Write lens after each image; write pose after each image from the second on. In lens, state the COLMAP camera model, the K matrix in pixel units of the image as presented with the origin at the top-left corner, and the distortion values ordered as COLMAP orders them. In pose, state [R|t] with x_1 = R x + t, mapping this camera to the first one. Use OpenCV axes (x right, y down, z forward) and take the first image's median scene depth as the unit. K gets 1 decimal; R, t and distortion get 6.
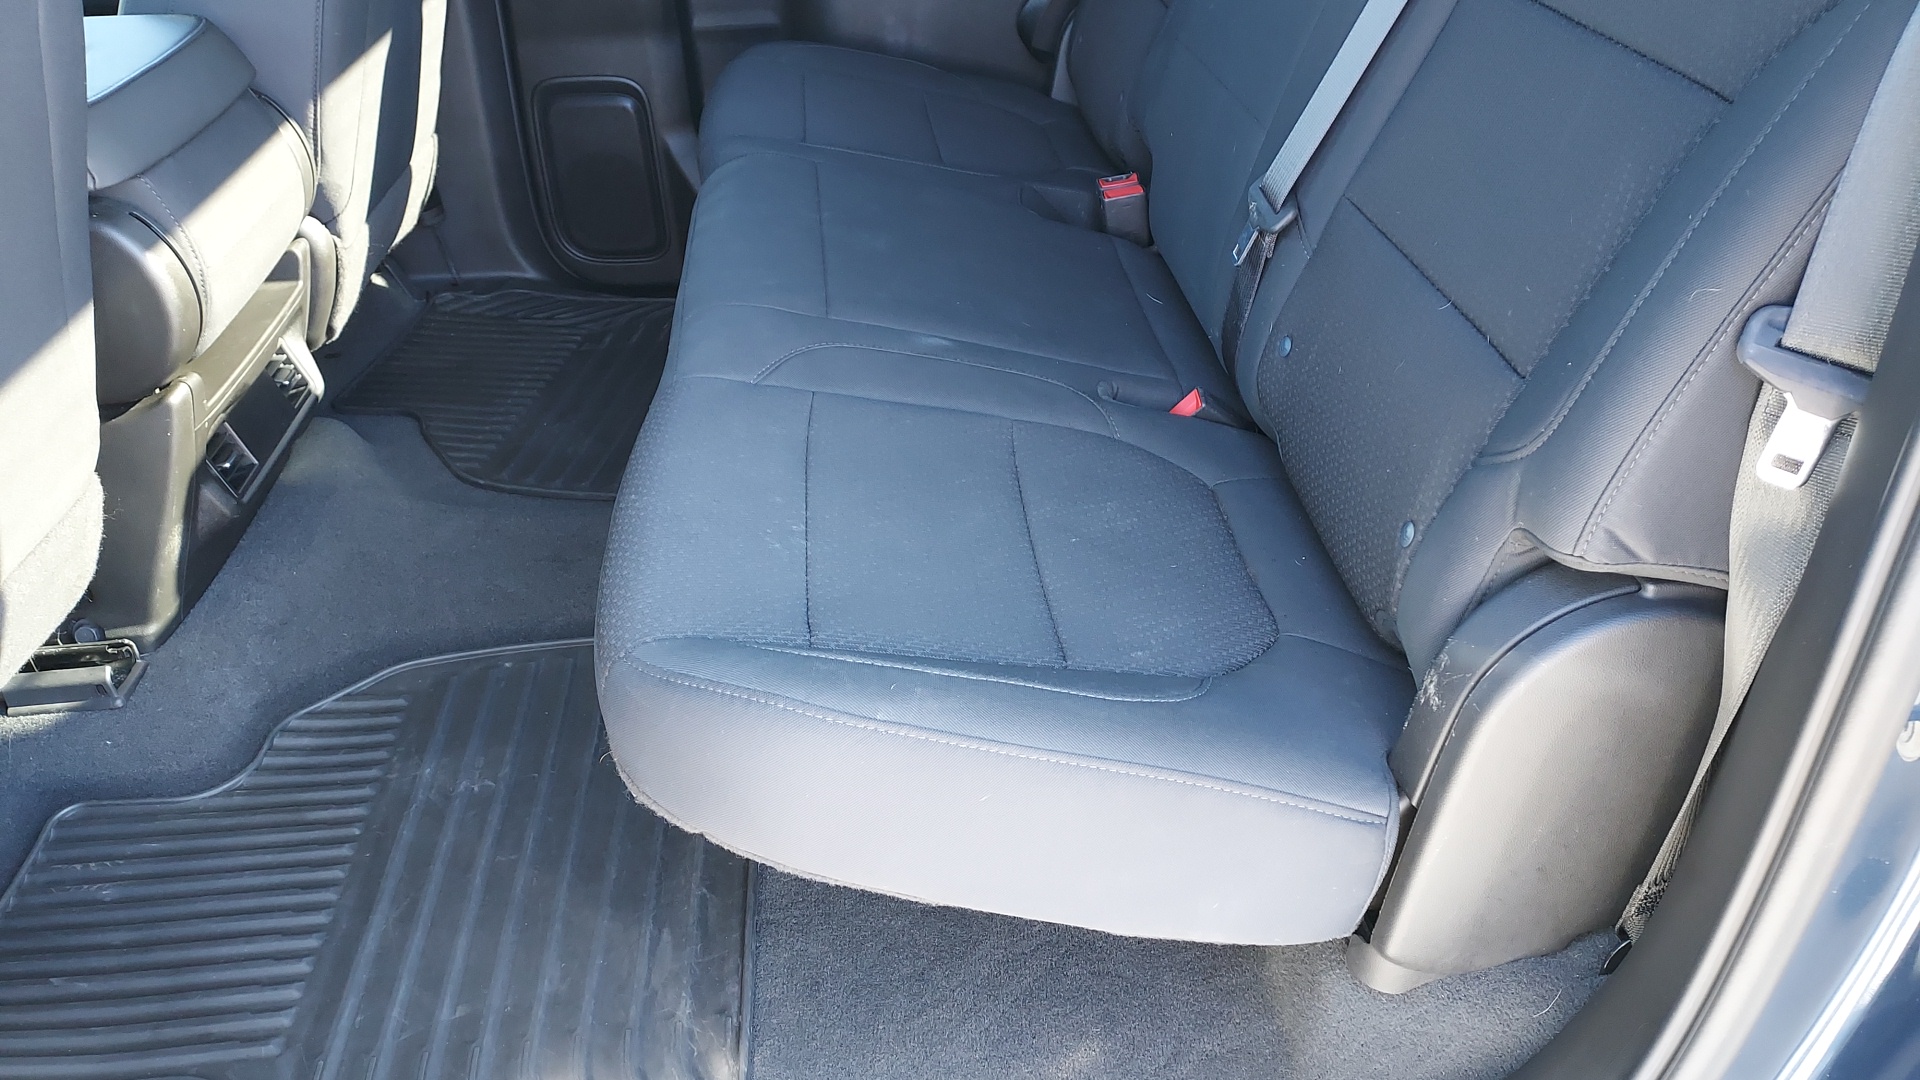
lens RADIAL K [[1391.6, 0, 960.4], [0, 1391.6, 521.7], [0, 0, 1]] dist [0.083386, -0.086200]
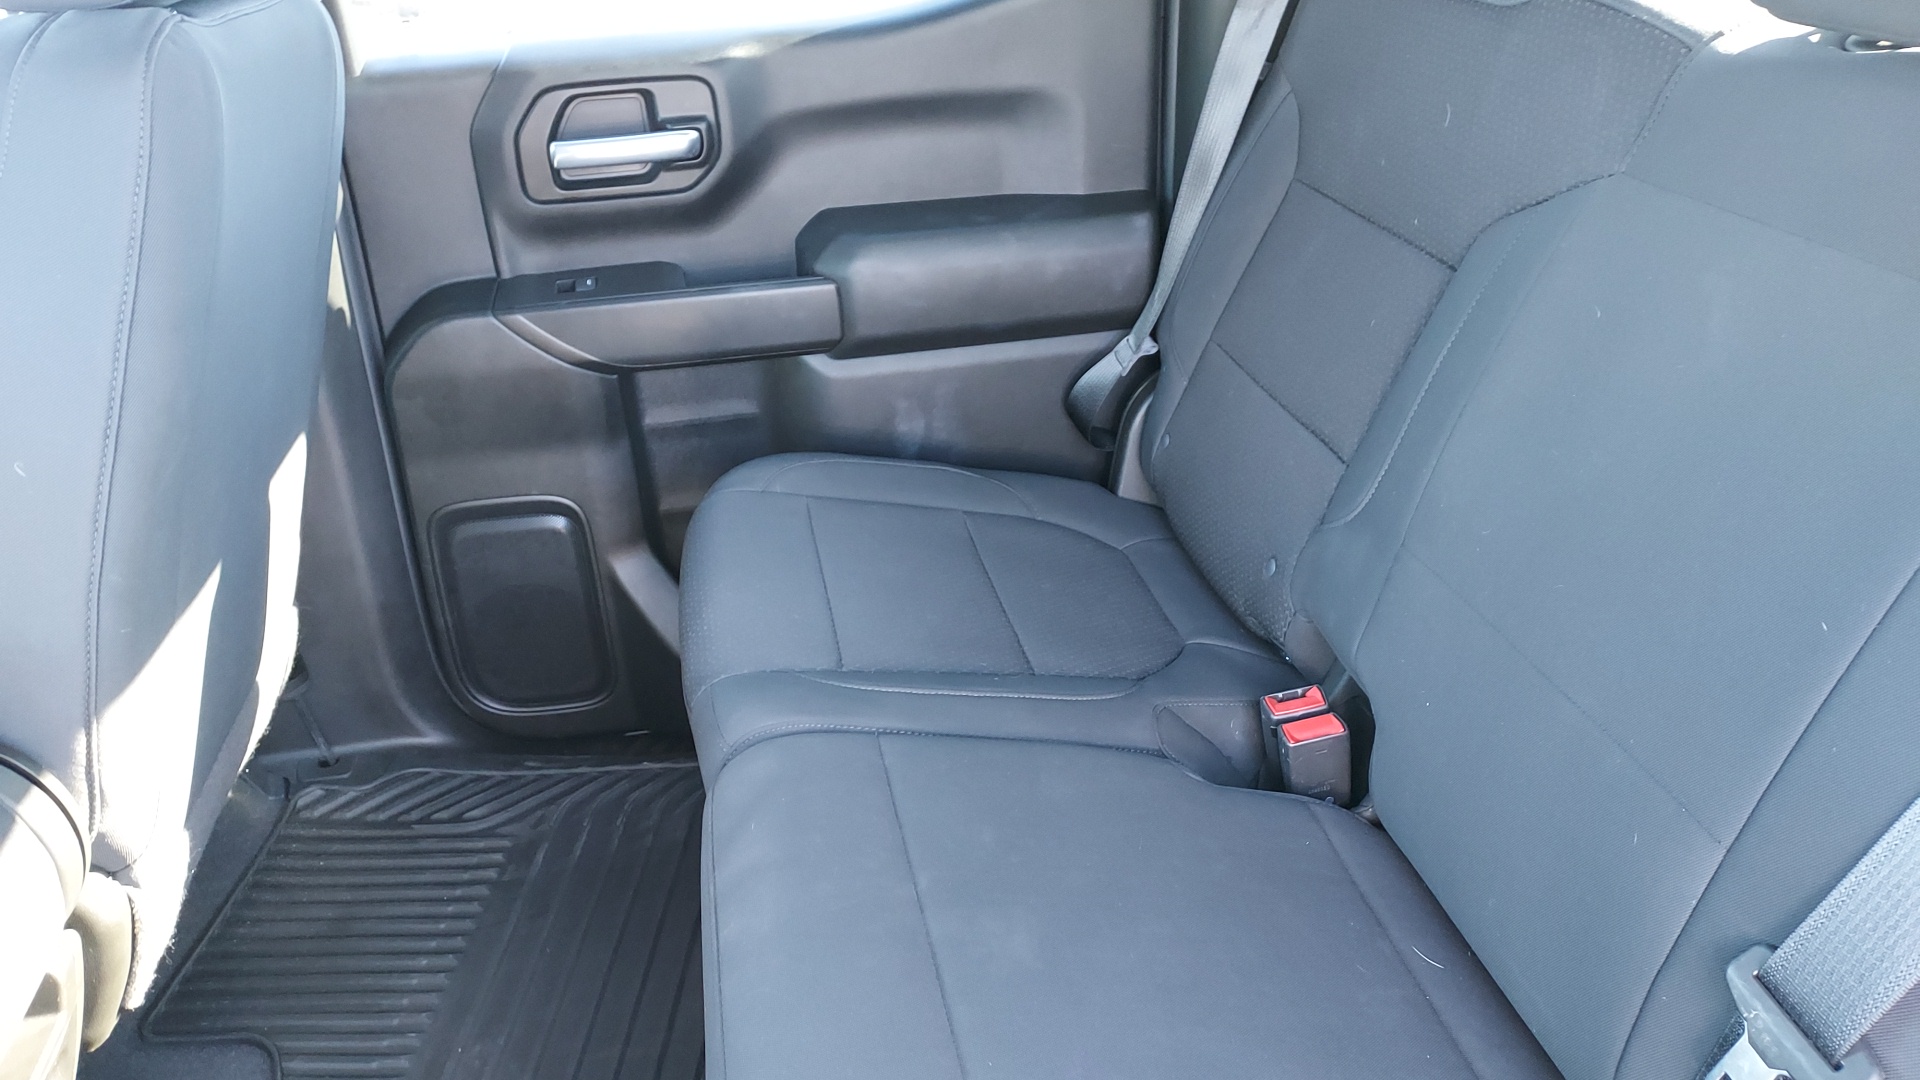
lens RADIAL K [[1391.6, 0, 960.4], [0, 1391.6, 521.7], [0, 0, 1]] dist [0.083386, -0.086200]
pose [[0.995527, -0.057083, 0.075281, -0.114568], [0.064492, 0.992898, -0.099973, -0.307960], [-0.069040, 0.104381, 0.992138, 0.345616]]
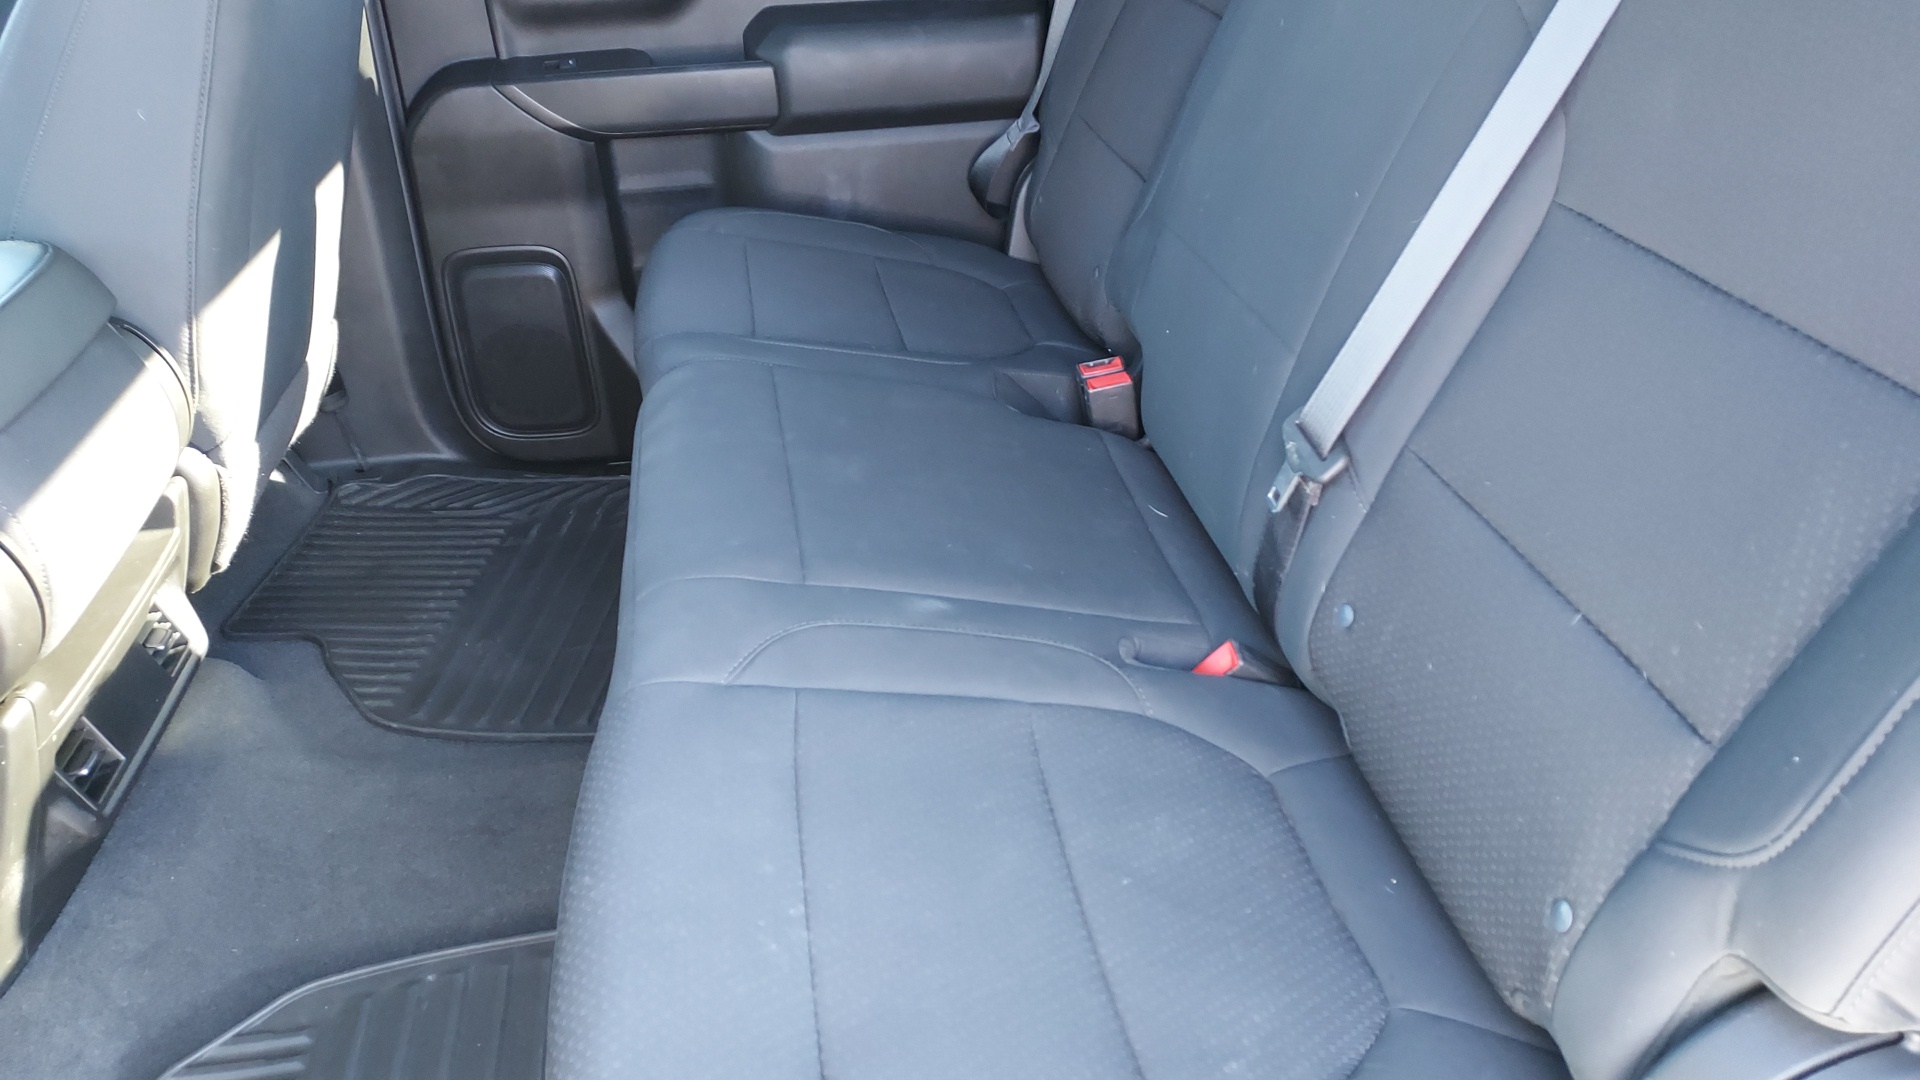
lens RADIAL K [[1387.4, 0, 963.1], [0, 1387.4, 521.1], [0, 0, 1]] dist [0.065929, -0.032904]
pose [[0.997483, -0.041600, 0.057419, -0.037640], [0.044375, 0.997864, -0.047937, -0.116161], [-0.055303, 0.050364, 0.997199, 0.117149]]
